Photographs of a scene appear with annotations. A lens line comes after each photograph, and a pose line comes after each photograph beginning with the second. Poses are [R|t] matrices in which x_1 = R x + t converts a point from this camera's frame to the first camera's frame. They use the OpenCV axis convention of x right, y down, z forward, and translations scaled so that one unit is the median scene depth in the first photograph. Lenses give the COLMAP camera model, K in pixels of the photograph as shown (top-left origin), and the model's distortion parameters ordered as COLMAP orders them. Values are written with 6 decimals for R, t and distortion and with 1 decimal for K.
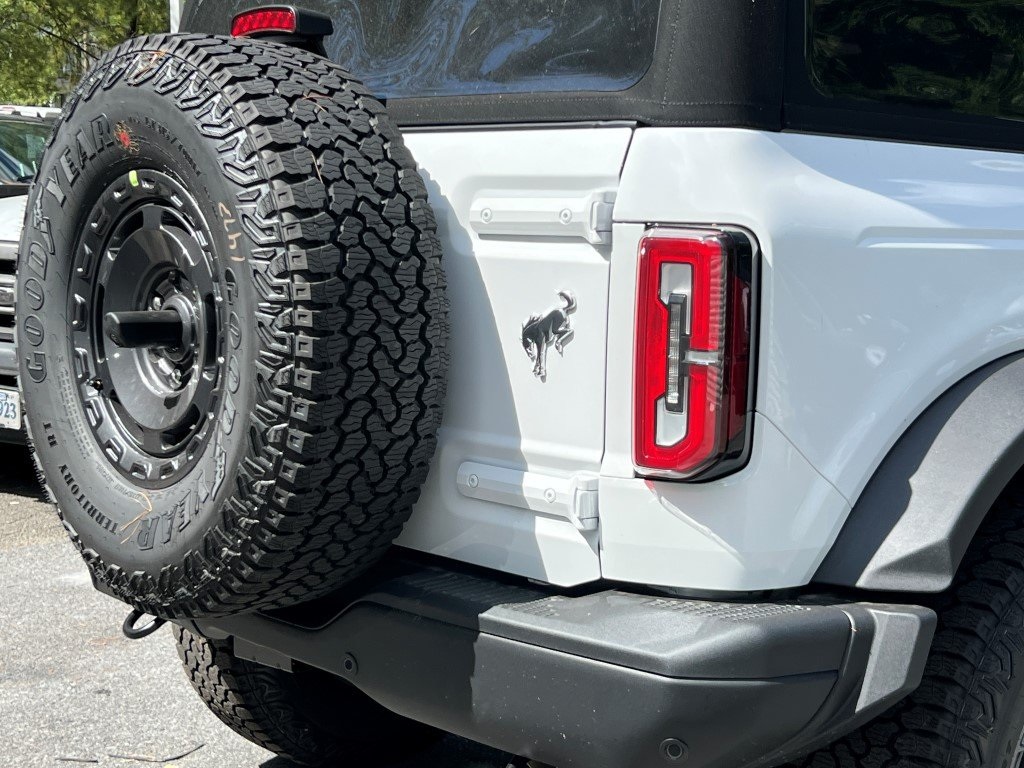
lens RADIAL K [[1623.3, 0, 512.7], [0, 1623.3, 378.6], [0, 0, 1]] dist [0.181341, 0.000000]
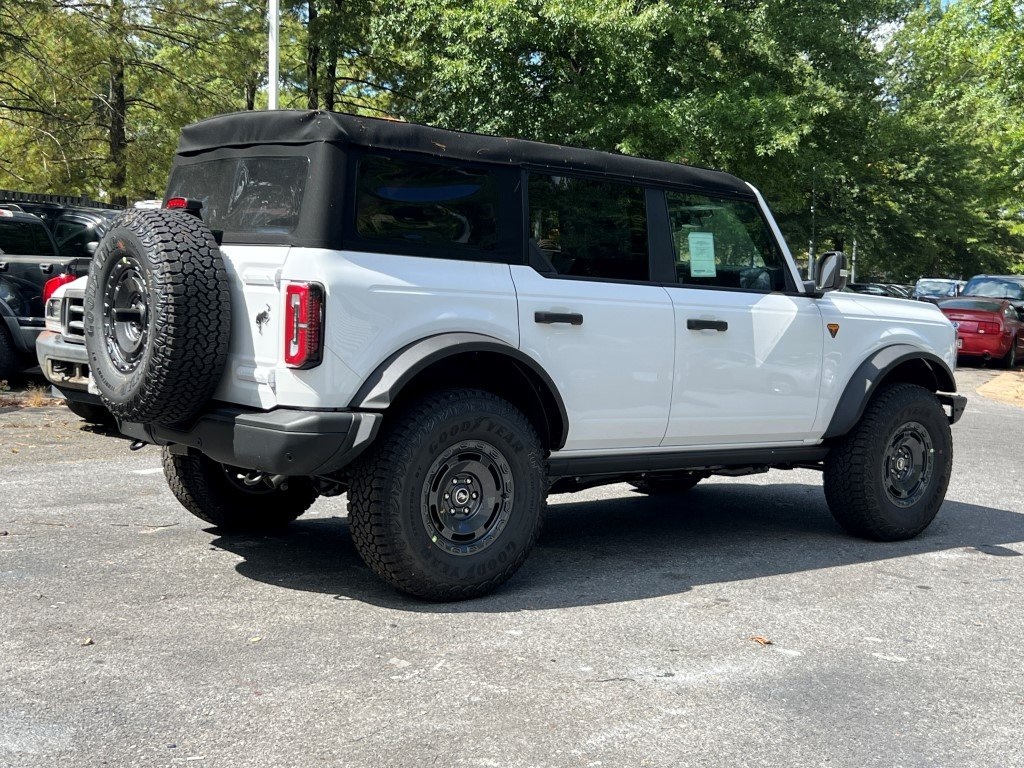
lens RADIAL K [[1318.4, 0, 510.9], [0, 1318.4, 390.3], [0, 0, 1]] dist [0.103915, 0.000000]
pose [[0.998851, 0.028839, -0.038280, 0.549366], [-0.029780, 0.999263, -0.024233, 0.141026], [0.037553, 0.025345, 0.998973, -1.292011]]
